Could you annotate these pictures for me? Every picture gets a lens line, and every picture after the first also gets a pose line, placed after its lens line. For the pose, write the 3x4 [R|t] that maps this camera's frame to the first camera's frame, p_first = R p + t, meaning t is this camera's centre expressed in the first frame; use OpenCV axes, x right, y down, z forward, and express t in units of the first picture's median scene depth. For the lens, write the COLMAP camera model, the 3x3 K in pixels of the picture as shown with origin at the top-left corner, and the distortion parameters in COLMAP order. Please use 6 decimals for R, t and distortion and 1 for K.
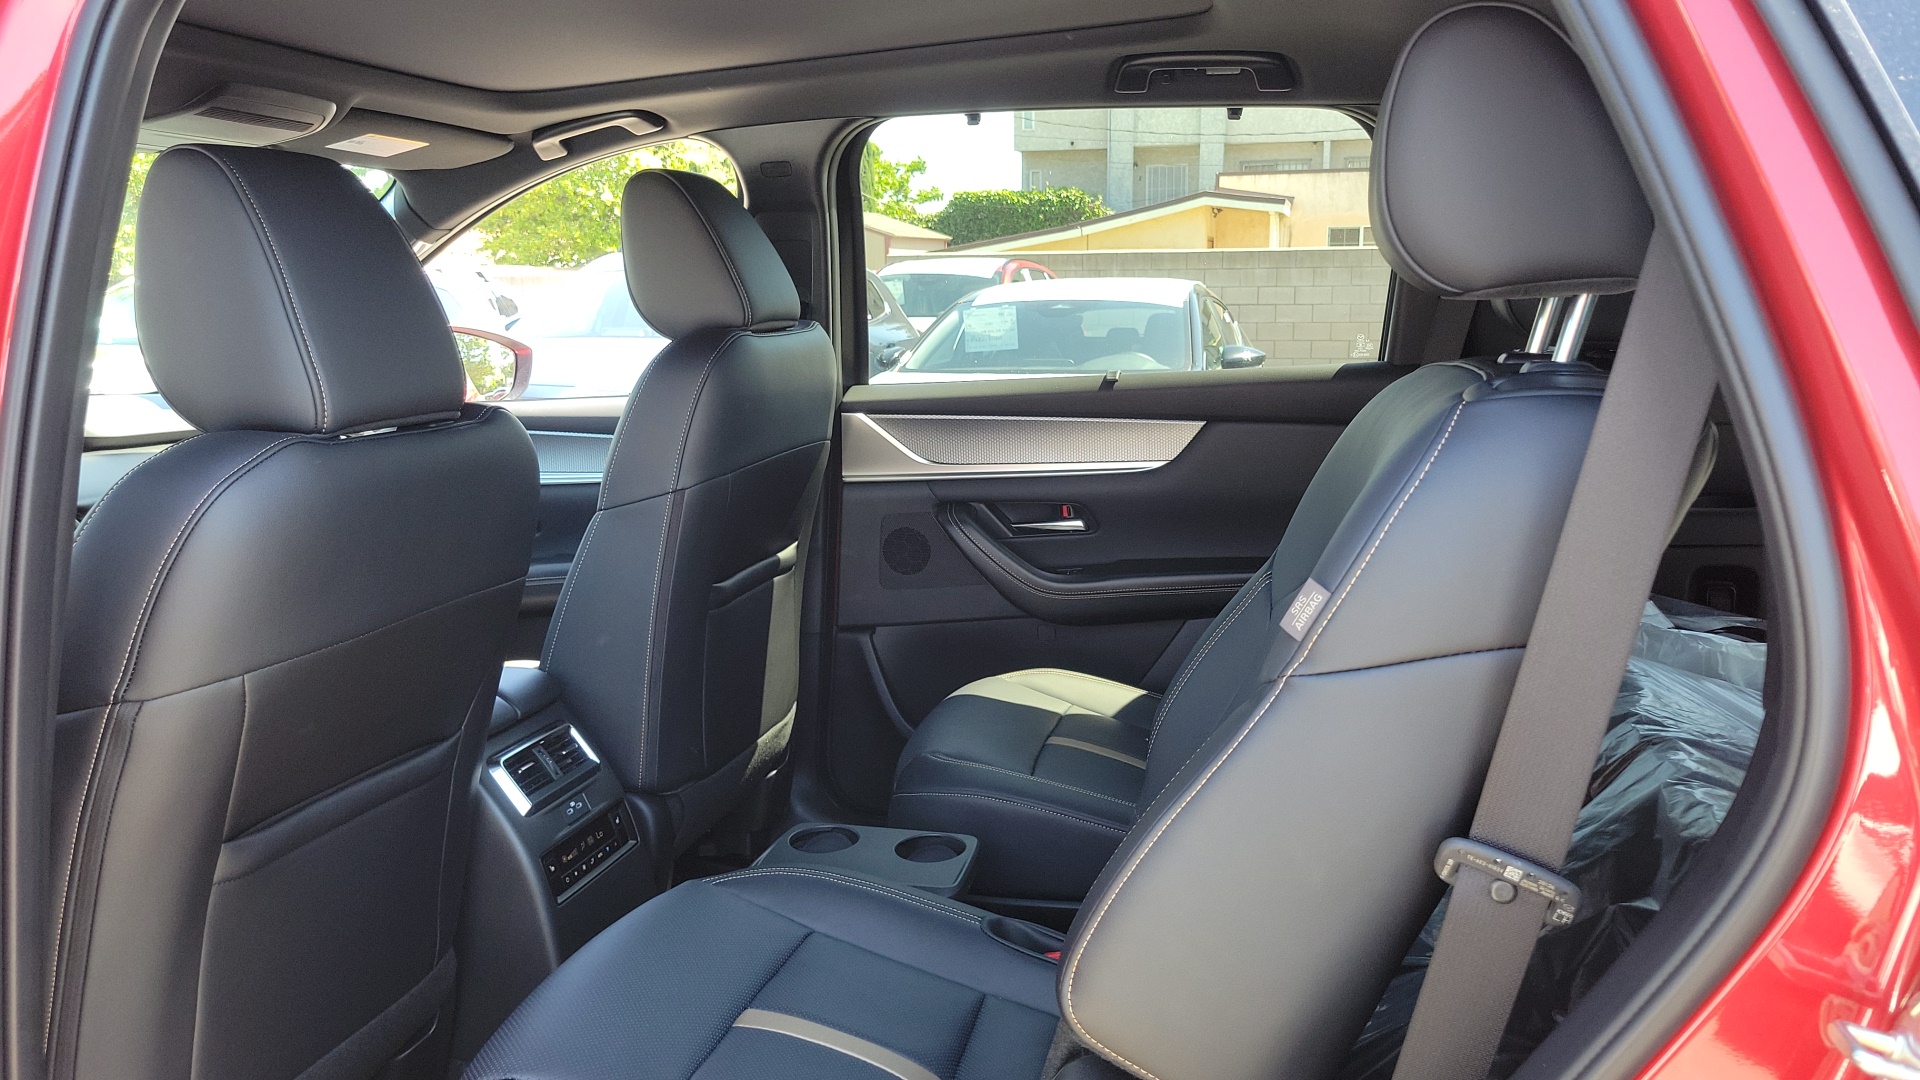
lens RADIAL K [[1469.8, 0, 960.0], [0, 1469.8, 540.0], [0, 0, 1]] dist [0.017975, -0.002758]
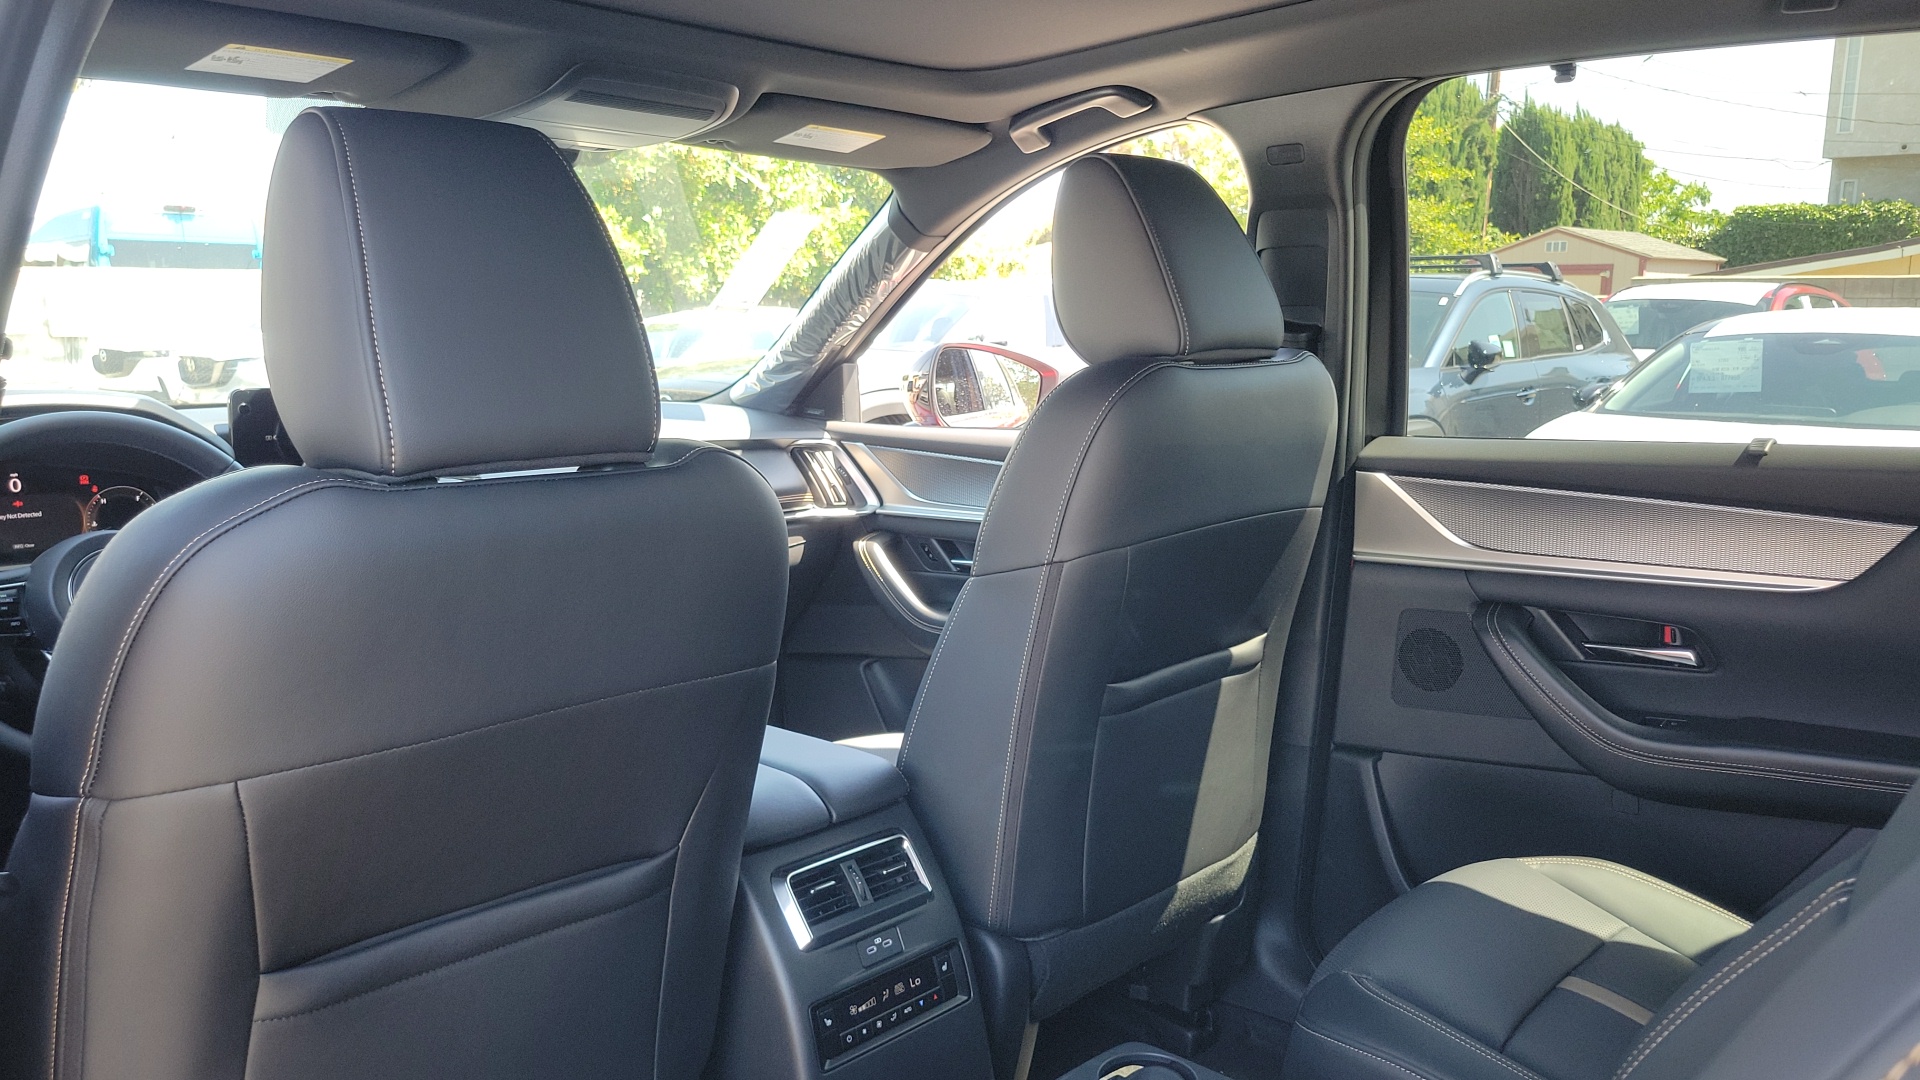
lens RADIAL K [[1444.0, 0, 969.4], [0, 1444.0, 538.2], [0, 0, 1]] dist [0.029850, -0.010004]
pose [[0.882291, 0.094669, -0.461086, 0.098926], [-0.100765, 0.994844, 0.011444, -0.042414], [0.459792, 0.036365, 0.887282, 0.252779]]
